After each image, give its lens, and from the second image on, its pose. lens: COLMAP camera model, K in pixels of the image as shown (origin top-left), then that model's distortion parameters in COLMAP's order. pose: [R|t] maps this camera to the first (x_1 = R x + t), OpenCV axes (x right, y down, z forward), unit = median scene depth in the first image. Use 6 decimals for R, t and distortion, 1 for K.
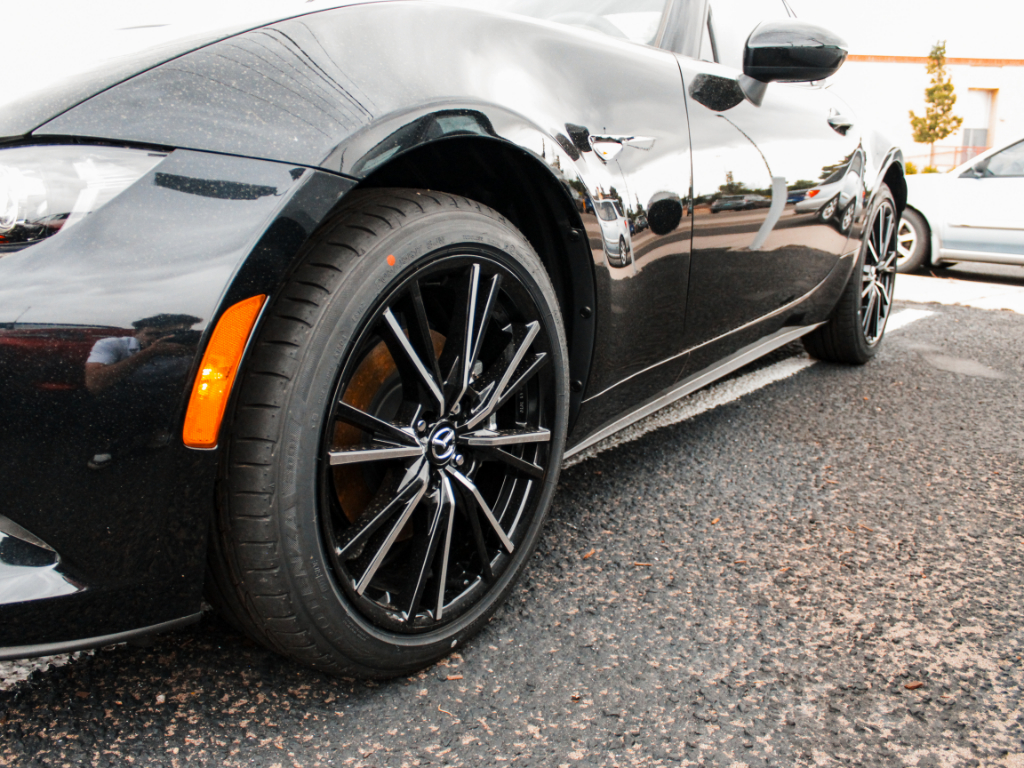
lens RADIAL K [[926.3, 0, 512.0], [0, 926.3, 384.0], [0, 0, 1]] dist [-0.177005, 0.133107]
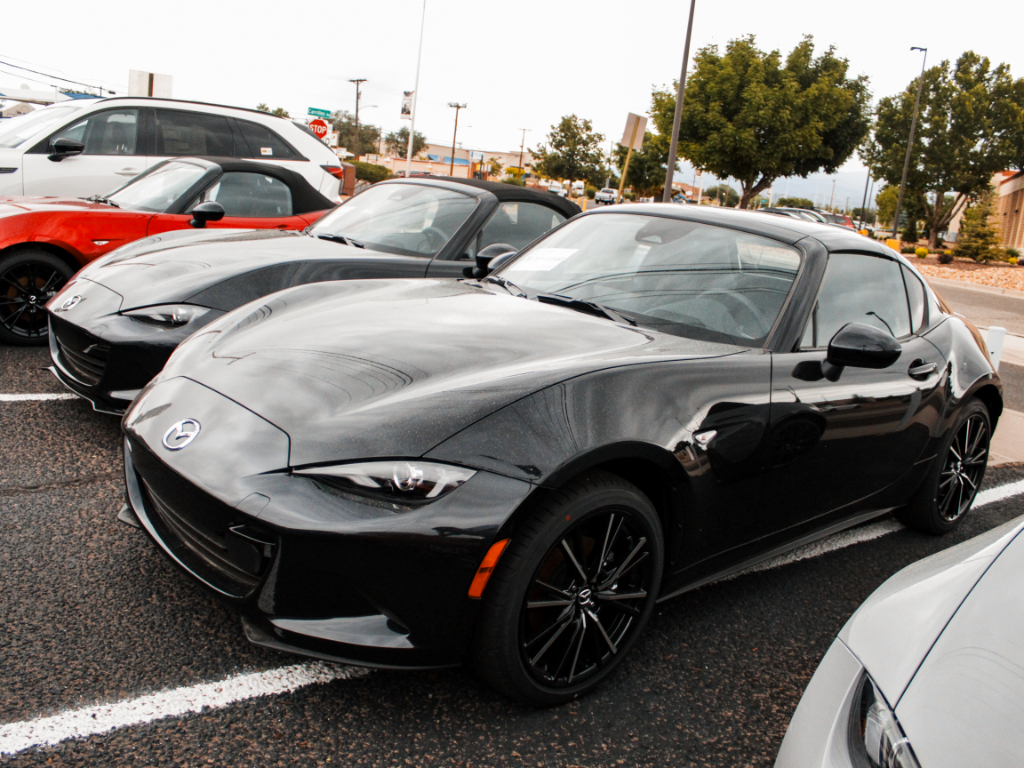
lens RADIAL K [[926.3, 0, 512.0], [0, 926.3, 384.0], [0, 0, 1]] dist [-0.177005, 0.133107]
pose [[0.964238, 0.132283, -0.229666, 0.167729], [-0.139870, 0.990024, -0.017002, -0.333613], [0.225126, 0.048517, 0.973121, -0.980616]]
